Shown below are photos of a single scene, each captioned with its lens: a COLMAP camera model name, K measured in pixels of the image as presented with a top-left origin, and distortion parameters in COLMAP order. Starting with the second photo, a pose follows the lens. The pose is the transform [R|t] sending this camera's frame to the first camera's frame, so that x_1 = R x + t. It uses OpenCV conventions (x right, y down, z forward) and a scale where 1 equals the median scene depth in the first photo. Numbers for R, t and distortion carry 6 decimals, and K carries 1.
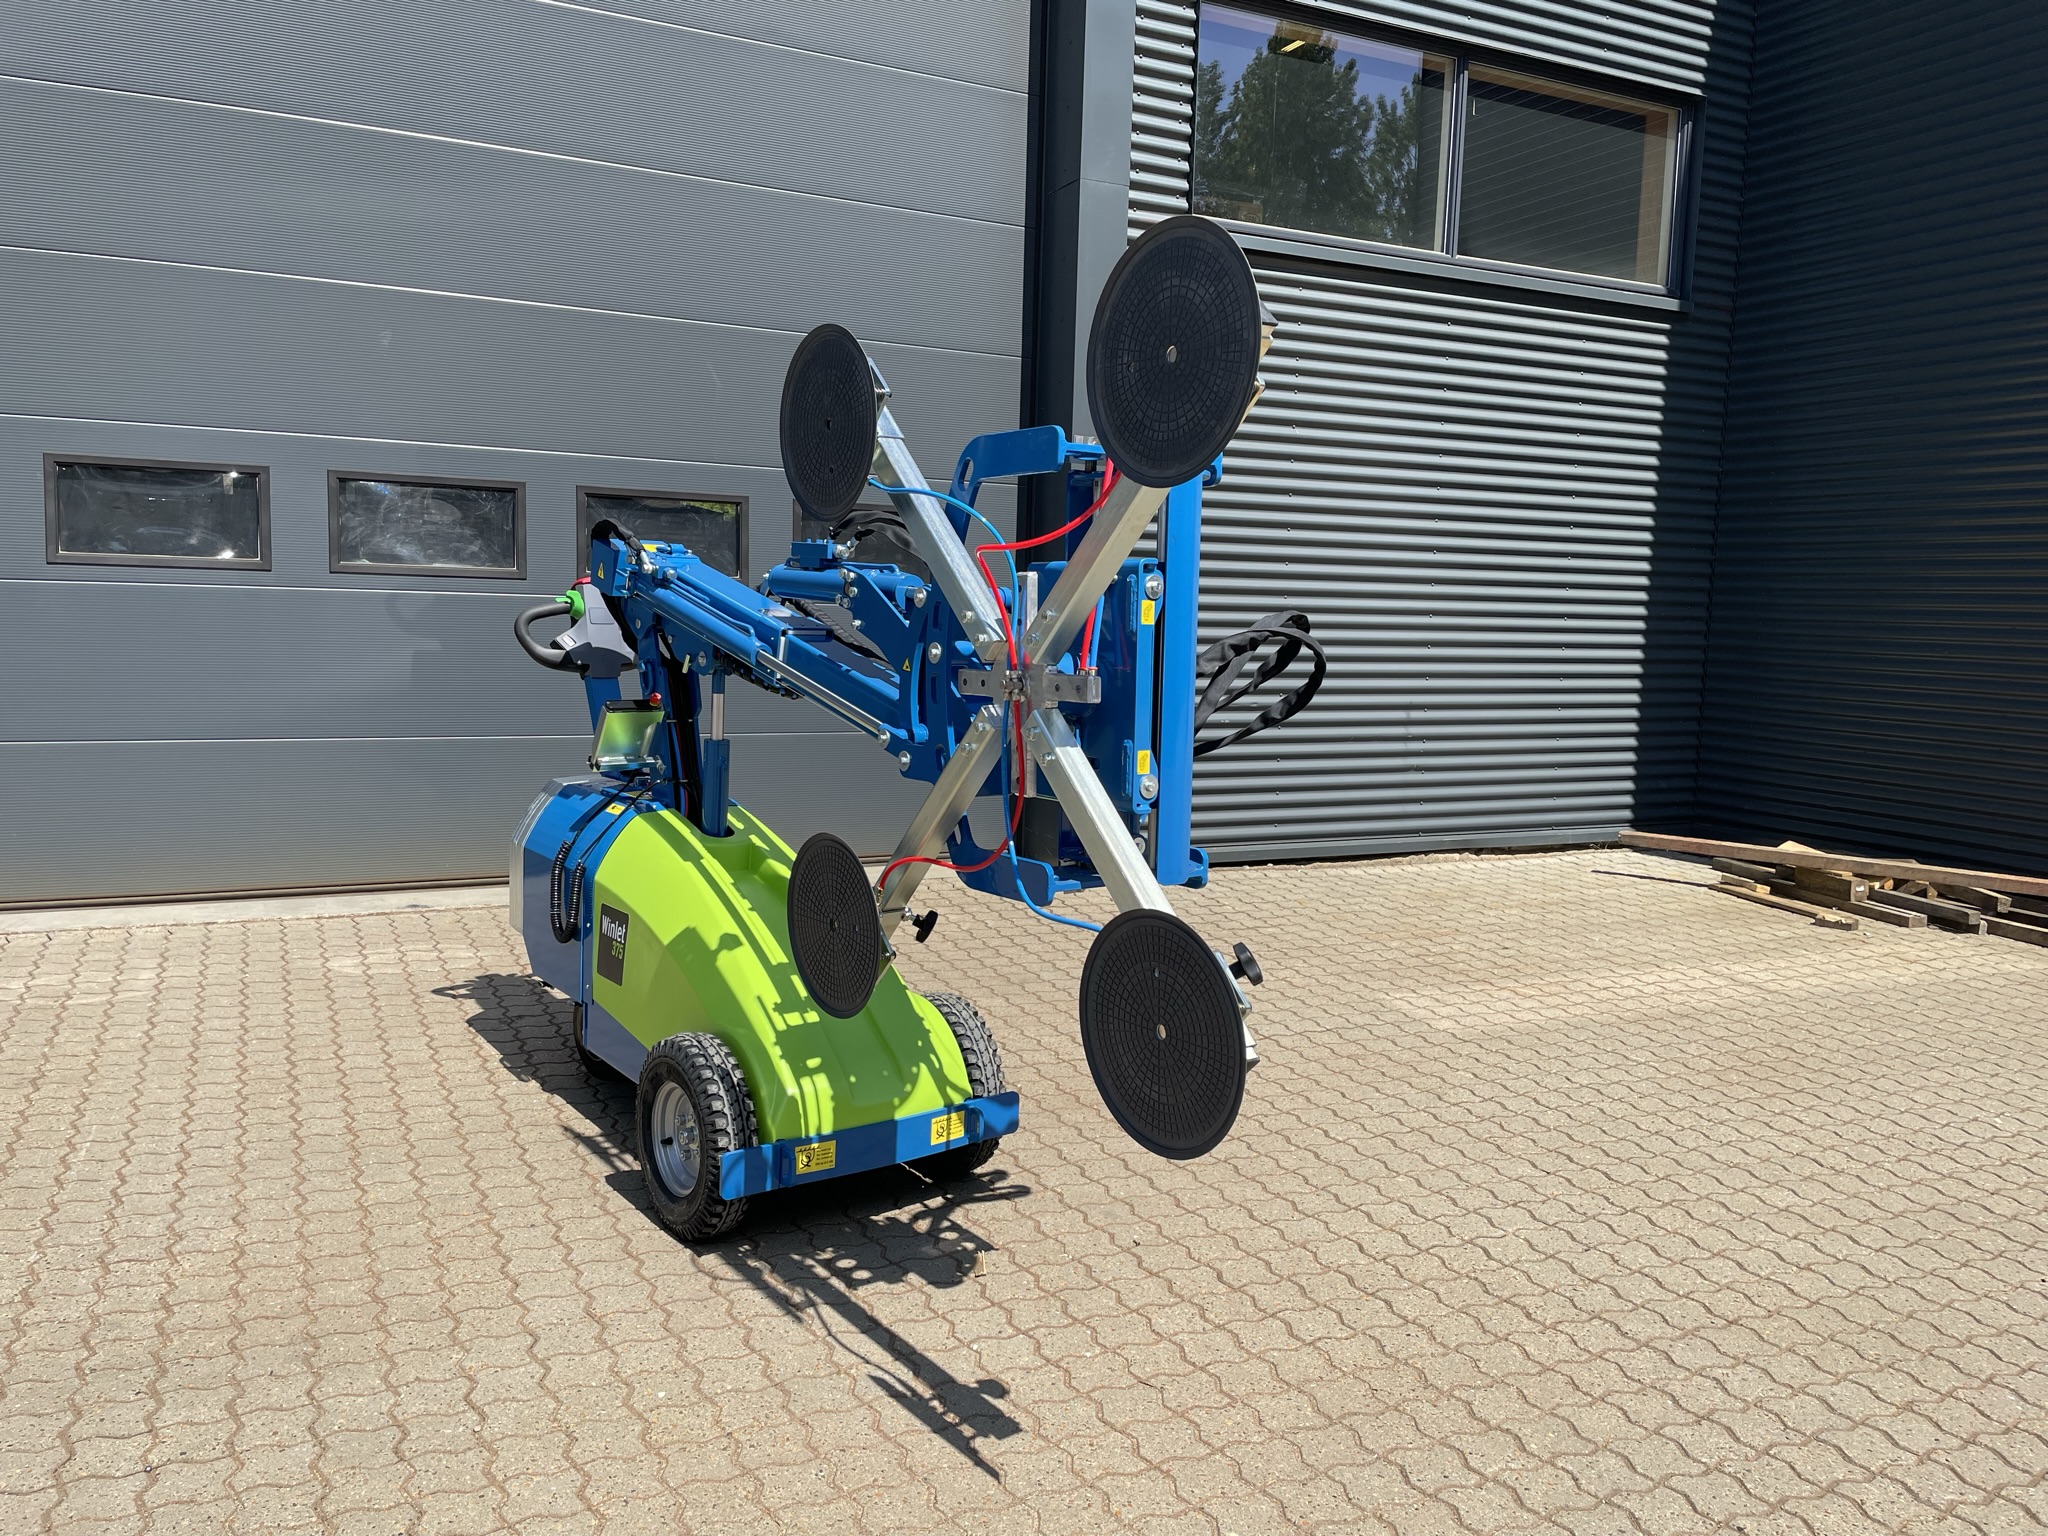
lens RADIAL K [[1552.0, 0, 1023.1], [0, 1552.0, 761.2], [0, 0, 1]] dist [0.088798, -0.117631]
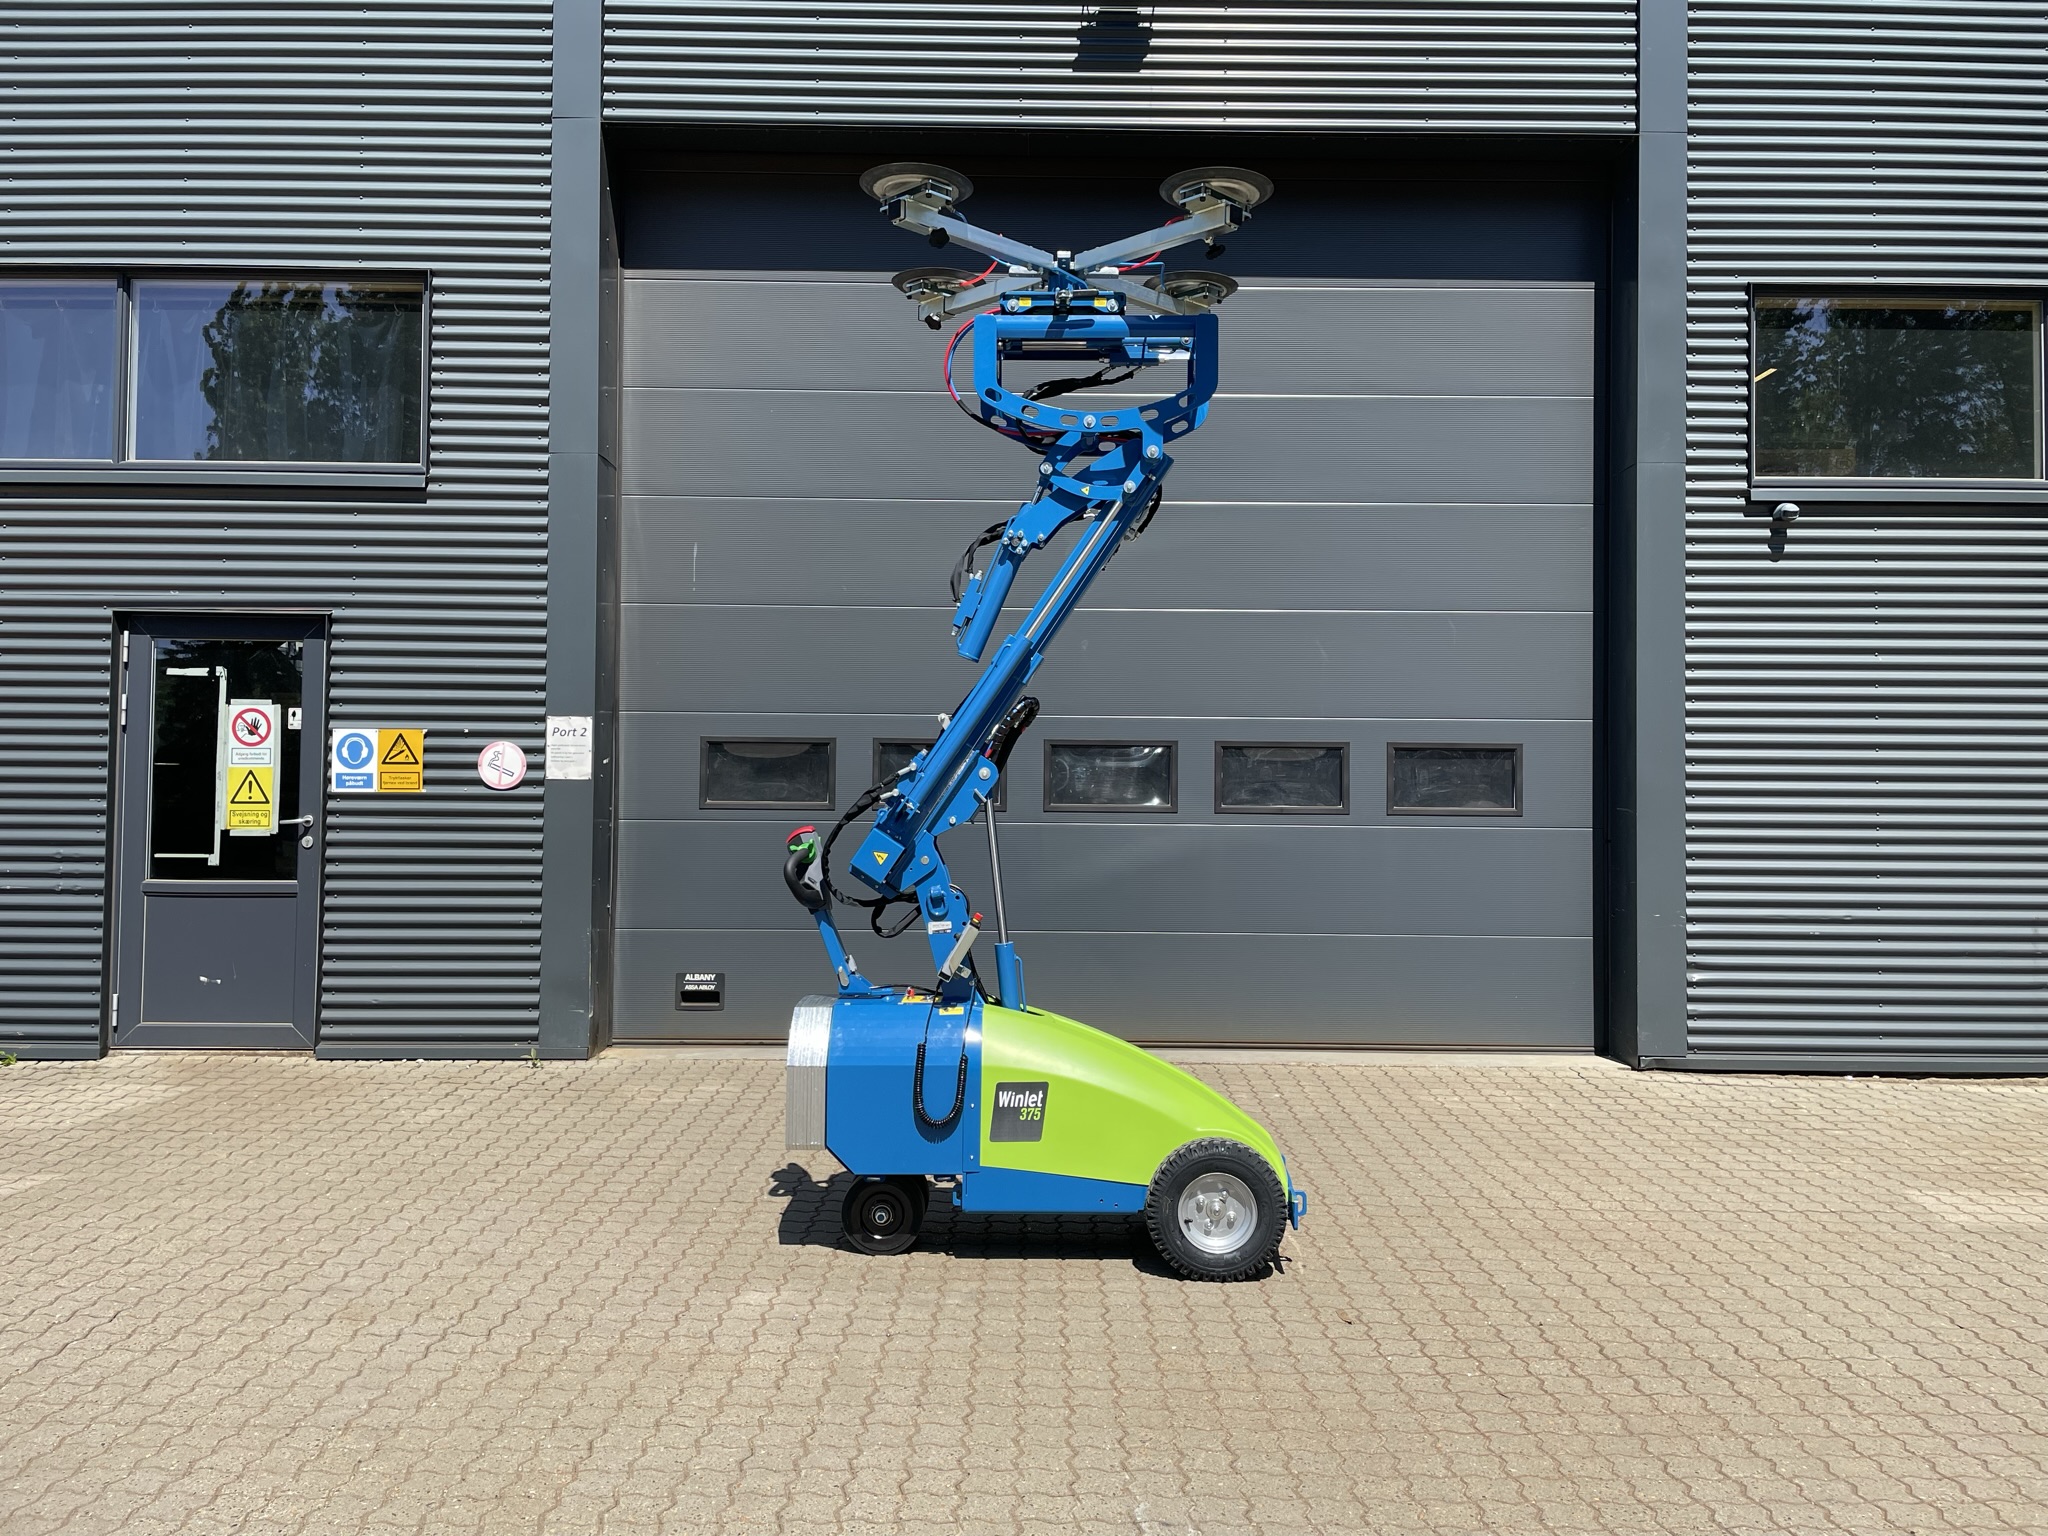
lens RADIAL K [[1552.0, 0, 1039.7], [0, 1552.0, 755.8], [0, 0, 1]] dist [0.088798, -0.117631]
pose [[0.900525, -0.032853, -0.433561, 0.256341], [-0.027594, 0.990813, -0.132392, 0.021873], [0.433928, 0.131186, 0.891346, -0.389718]]
